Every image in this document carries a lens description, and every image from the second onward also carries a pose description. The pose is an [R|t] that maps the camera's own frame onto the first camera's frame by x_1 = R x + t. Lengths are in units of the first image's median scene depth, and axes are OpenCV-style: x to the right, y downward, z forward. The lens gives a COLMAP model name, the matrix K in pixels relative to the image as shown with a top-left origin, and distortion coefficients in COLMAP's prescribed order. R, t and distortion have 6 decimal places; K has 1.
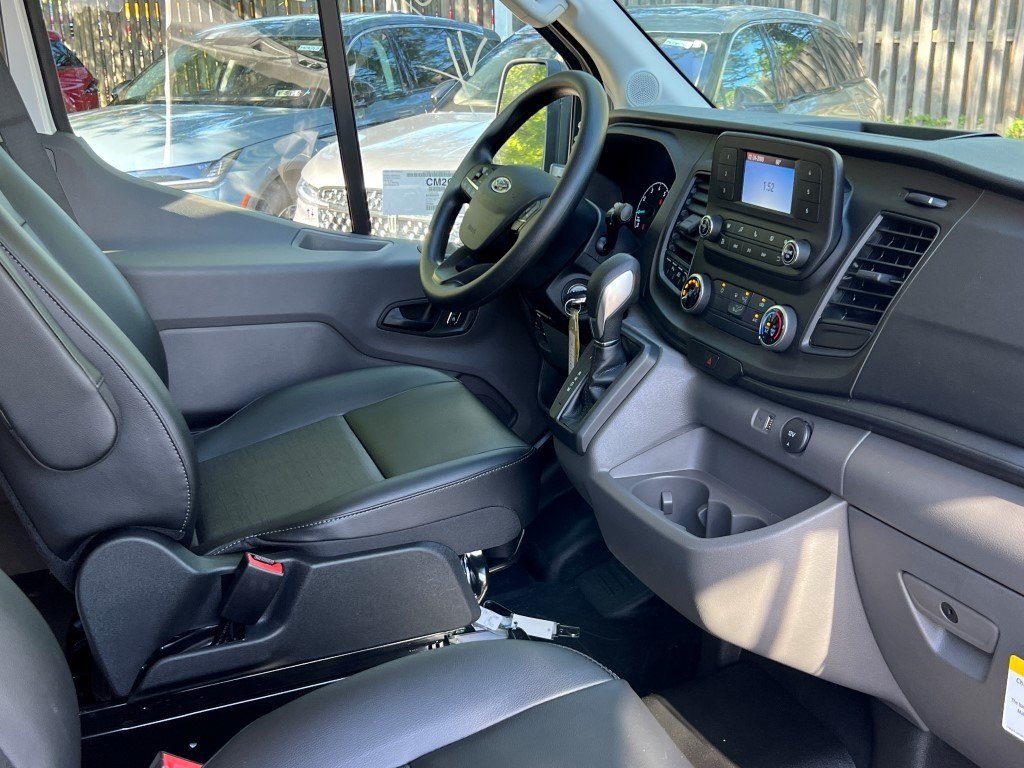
lens RADIAL K [[1117.4, 0, 512.0], [0, 1117.4, 384.0], [0, 0, 1]] dist [0.151569, -0.376292]
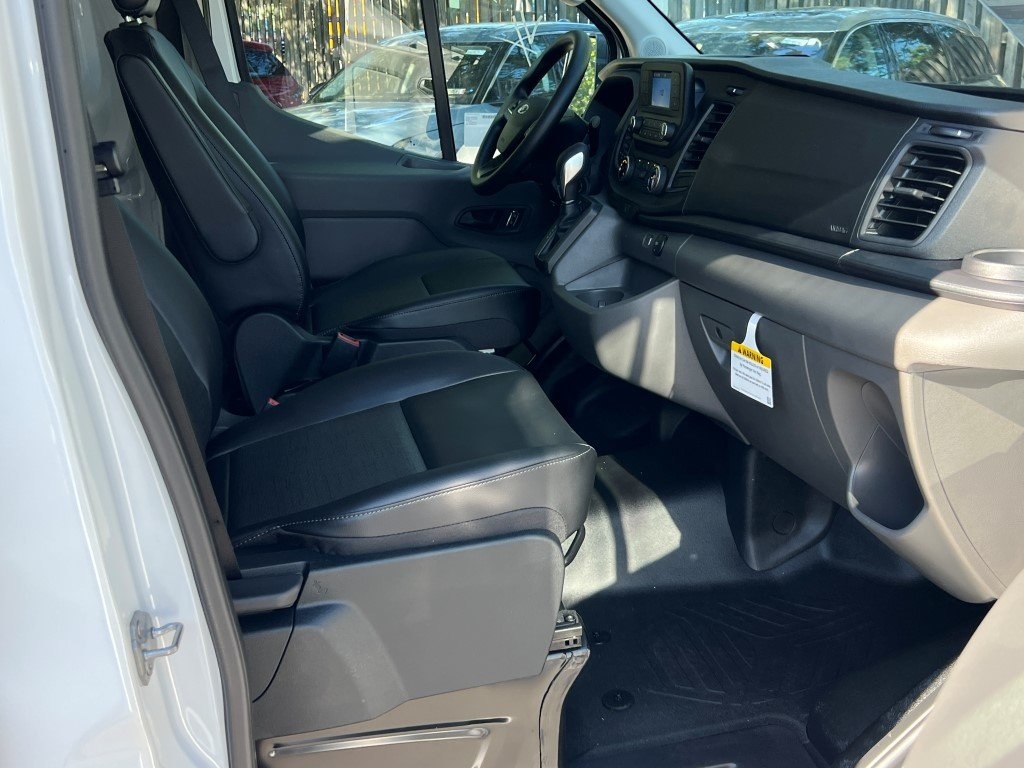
lens RADIAL K [[1067.5, 0, 512.0], [0, 1067.5, 384.0], [0, 0, 1]] dist [0.092926, -0.002862]
pose [[0.987348, 0.040480, -0.153317, 0.242666], [-0.040492, 0.999175, 0.003048, 0.209397], [0.153314, 0.003199, 0.988172, -0.452323]]
